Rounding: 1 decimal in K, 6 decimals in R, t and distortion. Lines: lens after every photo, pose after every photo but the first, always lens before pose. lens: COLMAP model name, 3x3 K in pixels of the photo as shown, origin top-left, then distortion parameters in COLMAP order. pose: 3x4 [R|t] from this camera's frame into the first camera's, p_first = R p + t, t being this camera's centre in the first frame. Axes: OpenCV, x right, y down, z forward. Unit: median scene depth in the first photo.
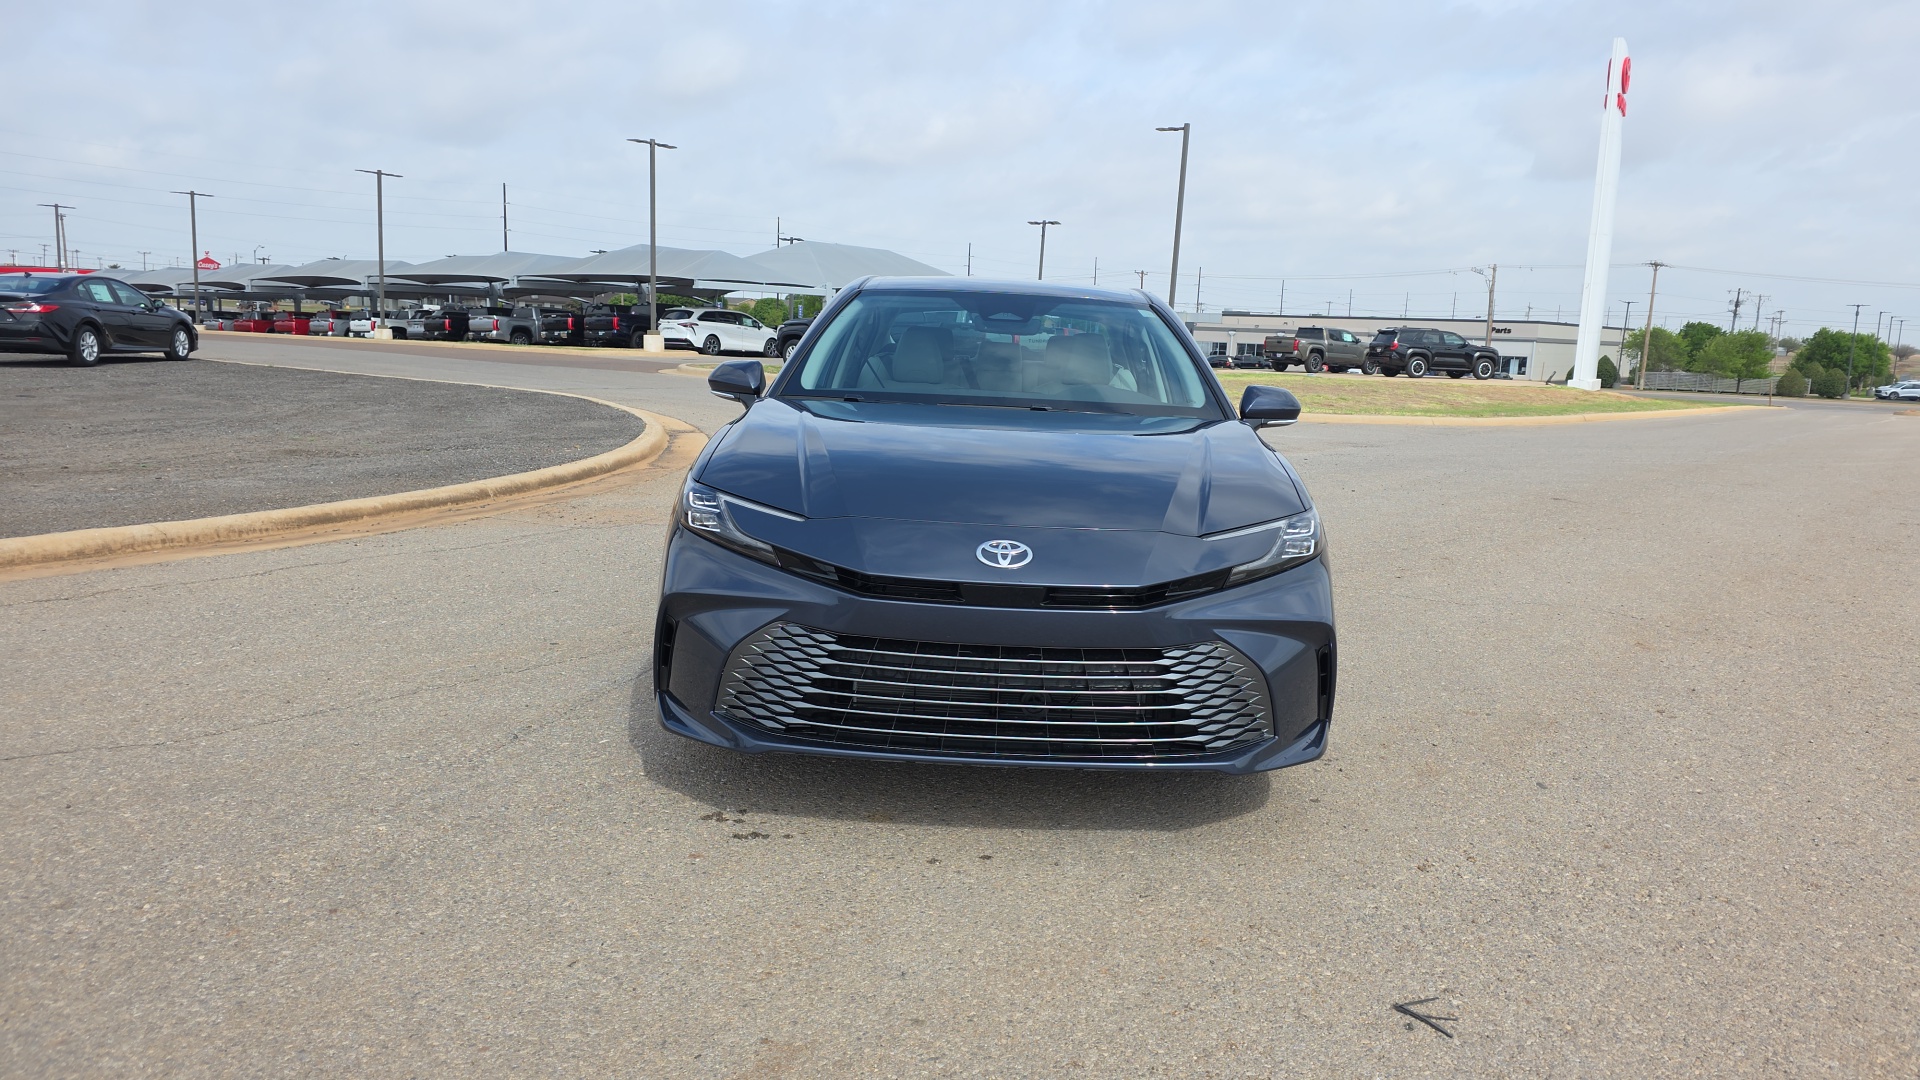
lens RADIAL K [[1345.5, 0, 1062.9], [0, 1345.5, 572.0], [0, 0, 1]] dist [0.048277, -0.047375]
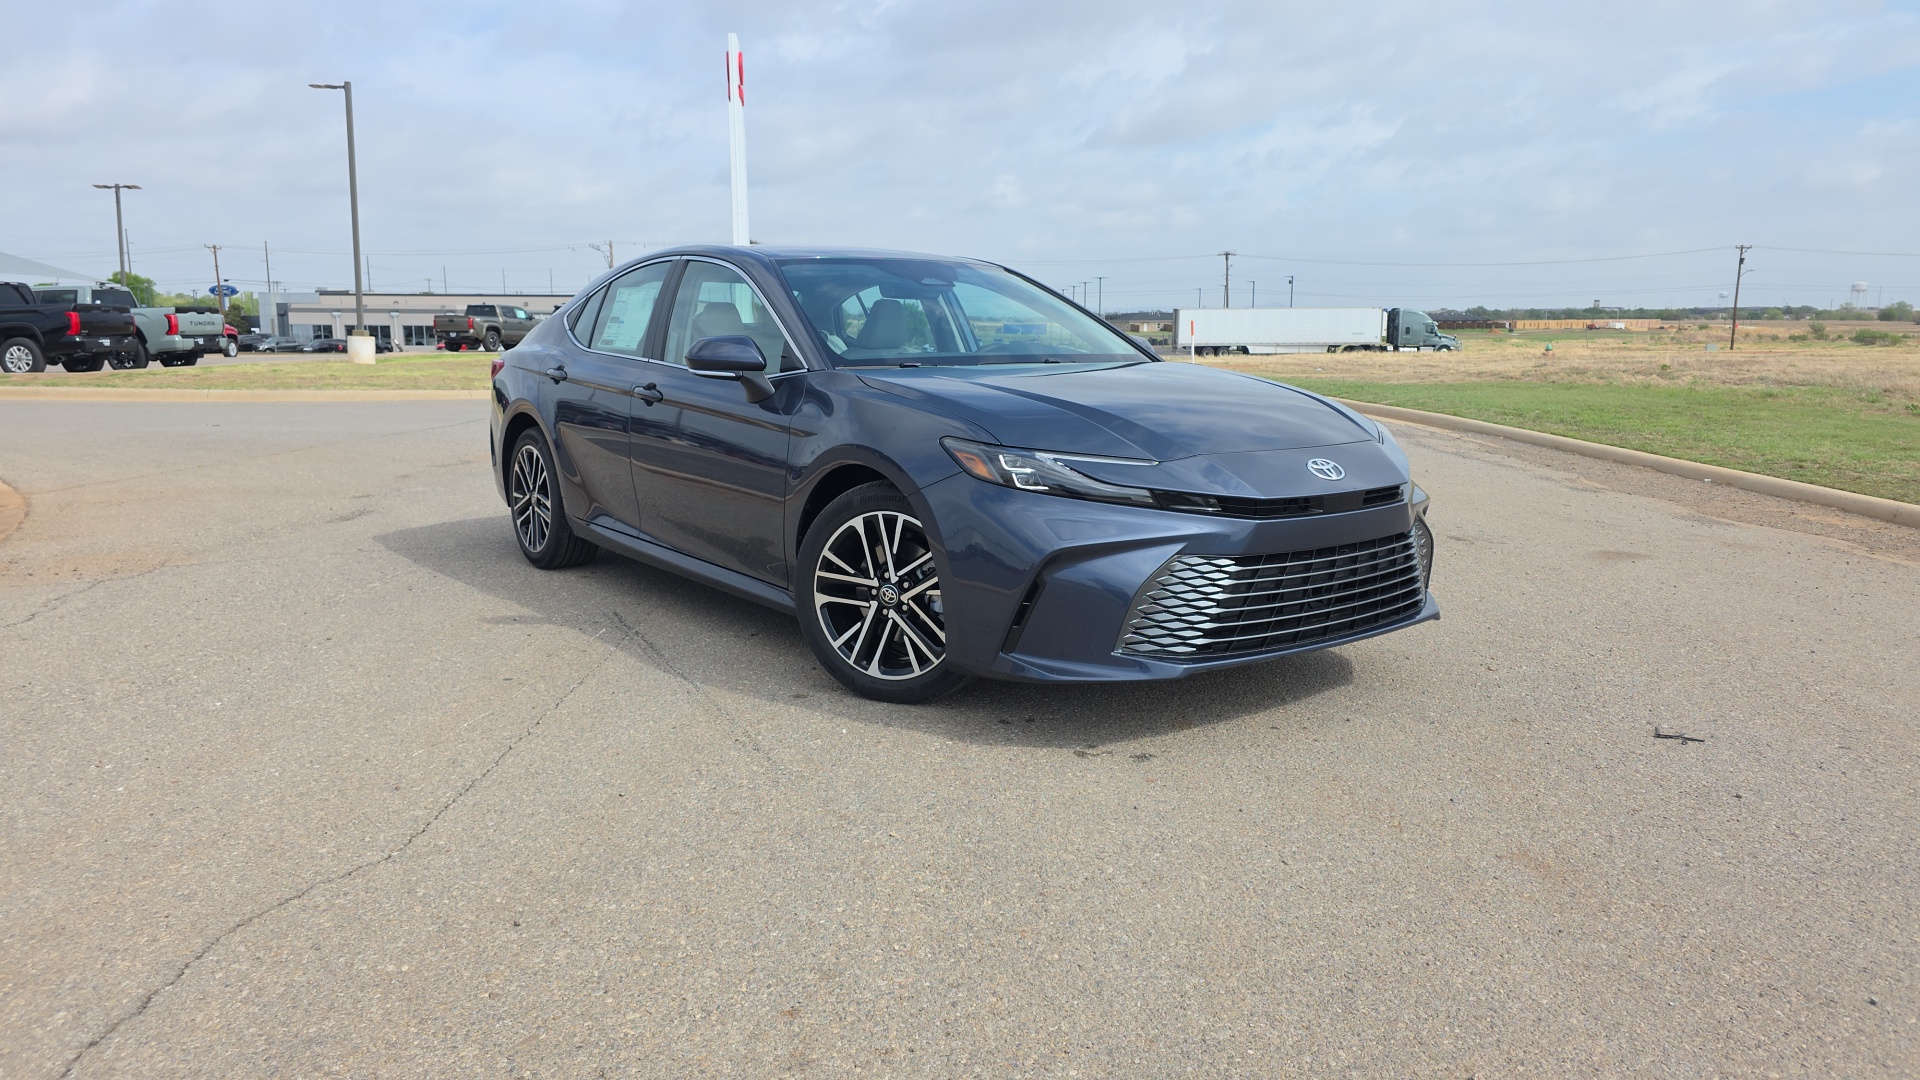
lens RADIAL K [[1321.3, 0, 920.8], [0, 1321.3, 611.4], [0, 0, 1]] dist [0.044309, -0.050253]
pose [[0.786705, -0.165227, 0.594807, -0.174958], [0.137411, 0.986213, 0.092210, -0.007690], [-0.601842, 0.009191, 0.798562, 0.045013]]
